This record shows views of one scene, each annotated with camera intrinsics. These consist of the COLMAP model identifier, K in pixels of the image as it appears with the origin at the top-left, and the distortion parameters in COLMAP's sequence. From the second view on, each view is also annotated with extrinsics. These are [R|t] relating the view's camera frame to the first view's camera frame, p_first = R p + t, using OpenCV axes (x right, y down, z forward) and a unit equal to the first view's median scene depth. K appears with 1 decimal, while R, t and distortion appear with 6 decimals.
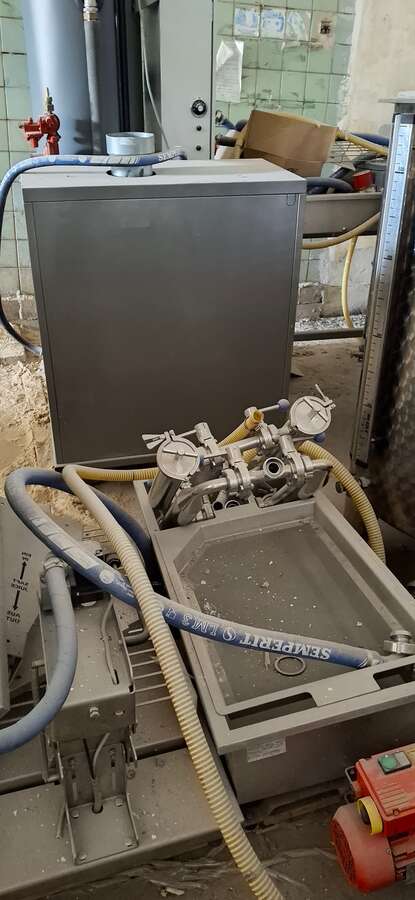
lens RADIAL K [[642.1, 0, 207.5], [0, 642.1, 450.0], [0, 0, 1]] dist [0.046249, -0.053240]
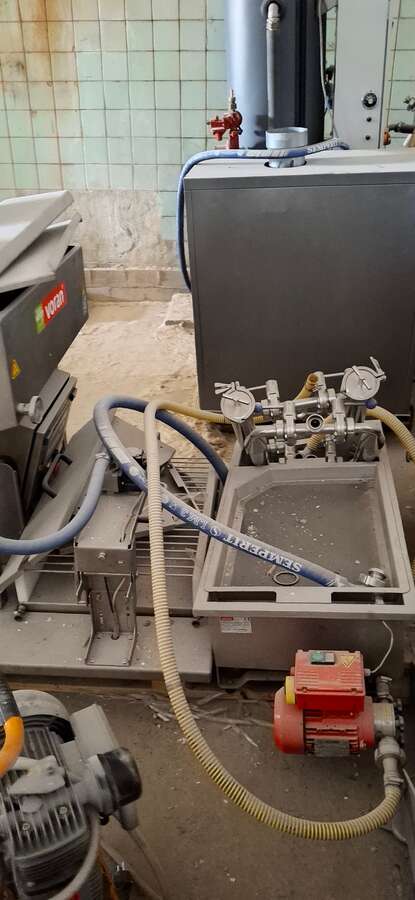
lens RADIAL K [[657.8, 0, 207.5], [0, 657.8, 450.0], [0, 0, 1]] dist [0.002037, -0.001668]
pose [[0.927497, 0.147773, -0.343383, 0.240603], [-0.138288, 0.989021, 0.052098, 0.028863], [0.347311, -0.000835, 0.937750, -0.139262]]
